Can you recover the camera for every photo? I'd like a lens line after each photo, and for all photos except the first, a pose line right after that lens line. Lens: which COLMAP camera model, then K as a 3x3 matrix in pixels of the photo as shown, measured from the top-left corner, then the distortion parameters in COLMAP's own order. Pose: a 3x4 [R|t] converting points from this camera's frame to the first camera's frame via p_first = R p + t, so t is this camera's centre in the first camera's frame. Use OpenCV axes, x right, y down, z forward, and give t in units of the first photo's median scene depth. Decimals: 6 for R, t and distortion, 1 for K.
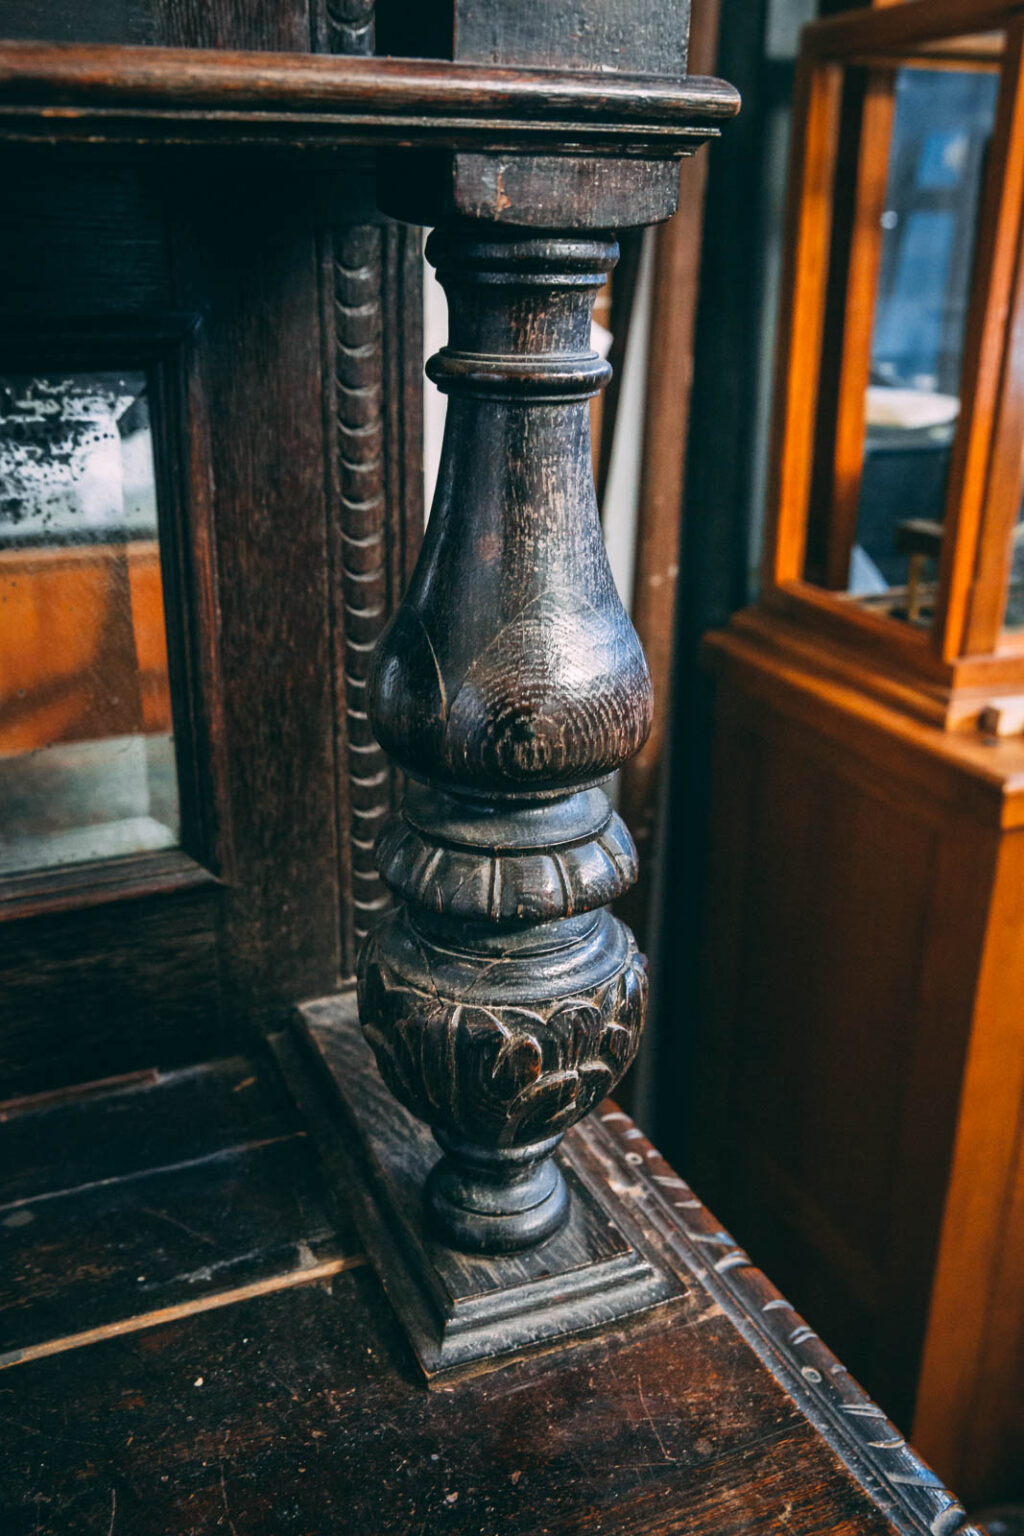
lens RADIAL K [[1427.8, 0, 512.0], [0, 1427.8, 768.0], [0, 0, 1]] dist [-0.088539, 0.146421]
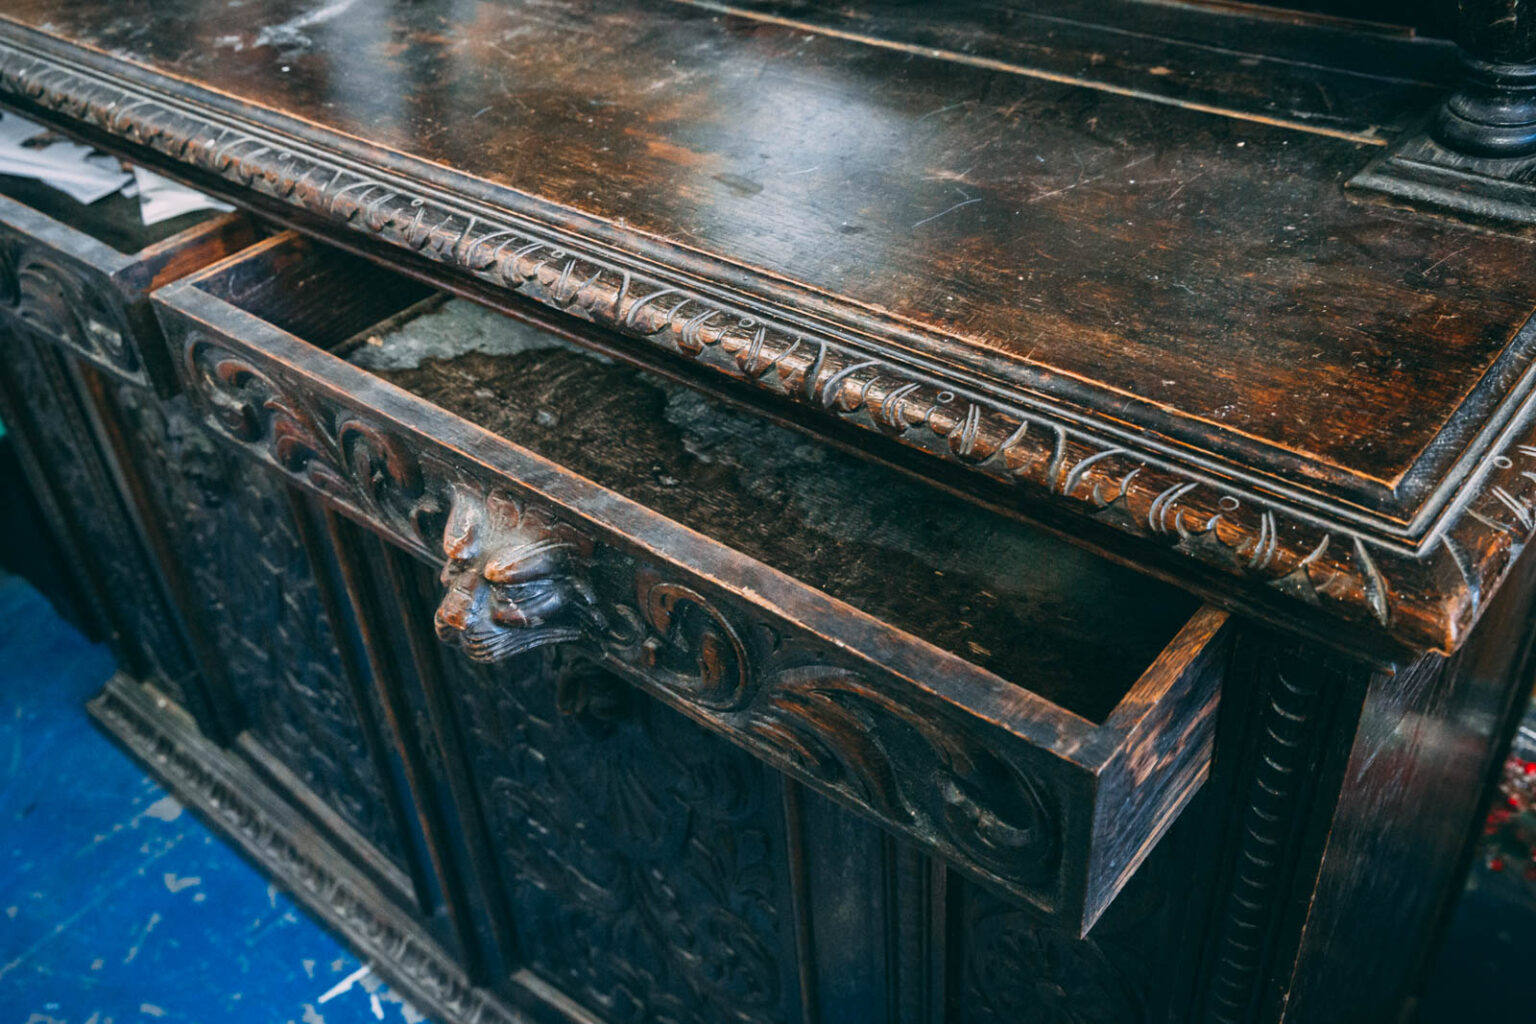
lens RADIAL K [[1427.8, 0, 768.0], [0, 1427.8, 512.0], [0, 0, 1]] dist [-0.088539, 0.146421]
pose [[0.432964, 0.509287, -0.743754, 0.867908], [-0.238741, 0.860422, 0.450197, 0.188071], [0.869221, -0.017355, 0.494119, -0.235593]]
